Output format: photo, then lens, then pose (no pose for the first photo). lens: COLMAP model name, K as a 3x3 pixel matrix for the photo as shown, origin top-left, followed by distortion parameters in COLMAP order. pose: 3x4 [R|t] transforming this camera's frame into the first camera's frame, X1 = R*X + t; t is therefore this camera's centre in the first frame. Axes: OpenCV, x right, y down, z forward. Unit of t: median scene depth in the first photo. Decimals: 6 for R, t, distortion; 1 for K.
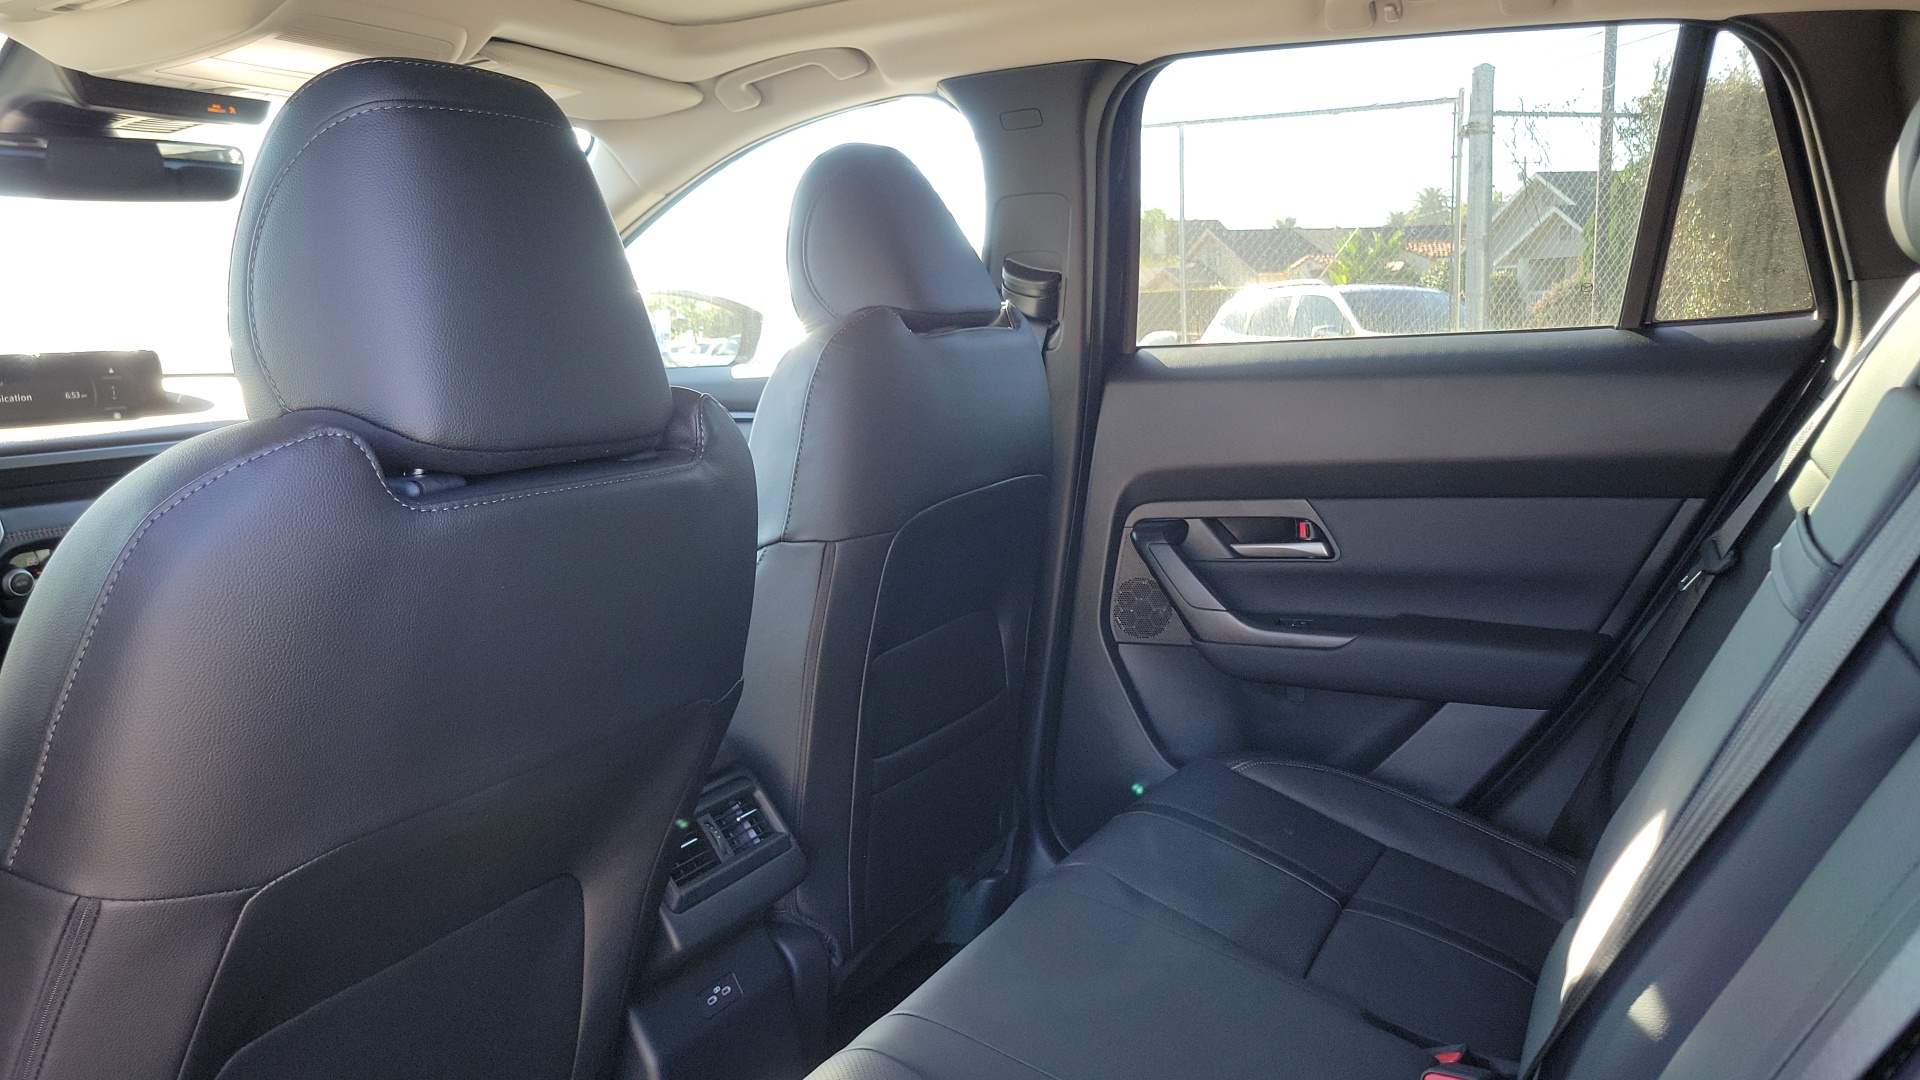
lens RADIAL K [[1469.6, 0, 969.7], [0, 1469.6, 549.1], [0, 0, 1]] dist [0.030846, -0.011034]
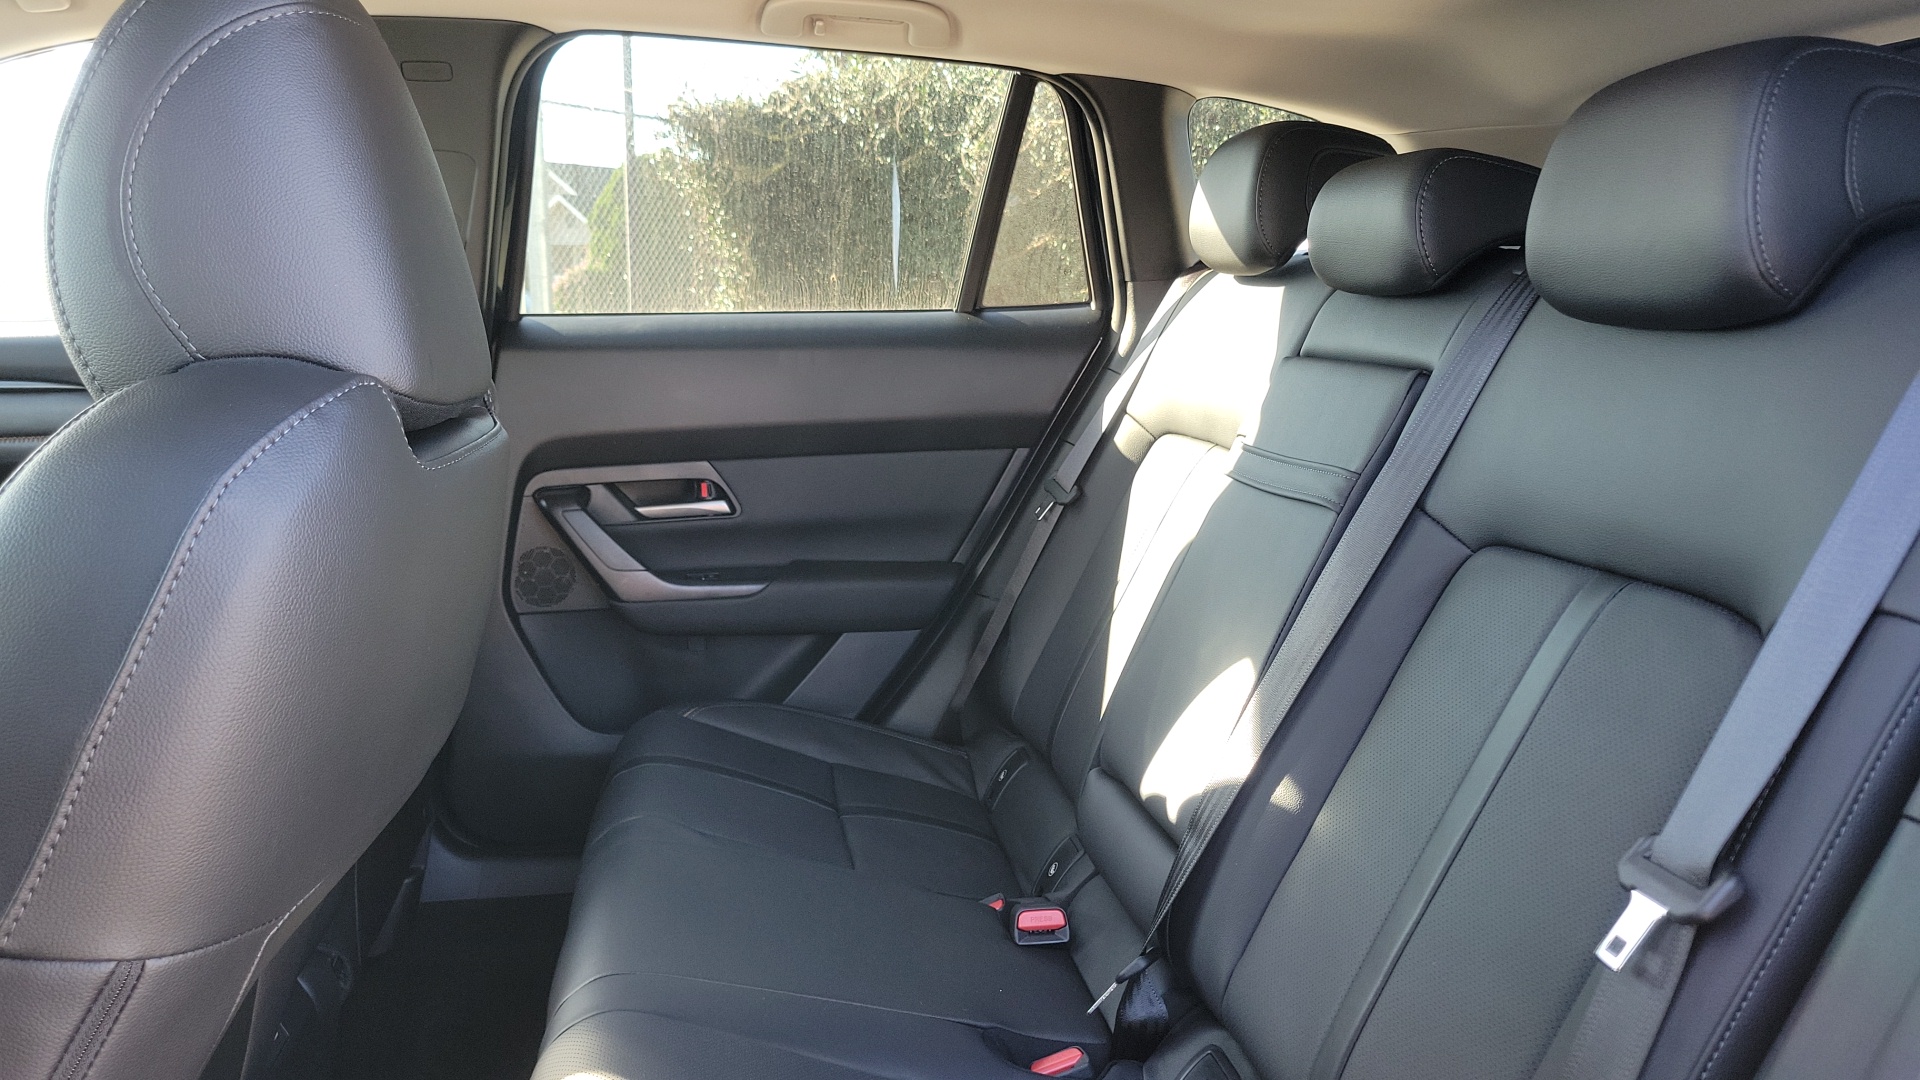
lens RADIAL K [[1469.6, 0, 973.1], [0, 1469.6, 526.4], [0, 0, 1]] dist [0.030846, -0.011034]
pose [[0.785536, -0.059939, 0.615906, -0.284662], [0.061676, 0.997926, 0.018453, 0.005973], [-0.615735, 0.023491, 0.787603, 0.034541]]
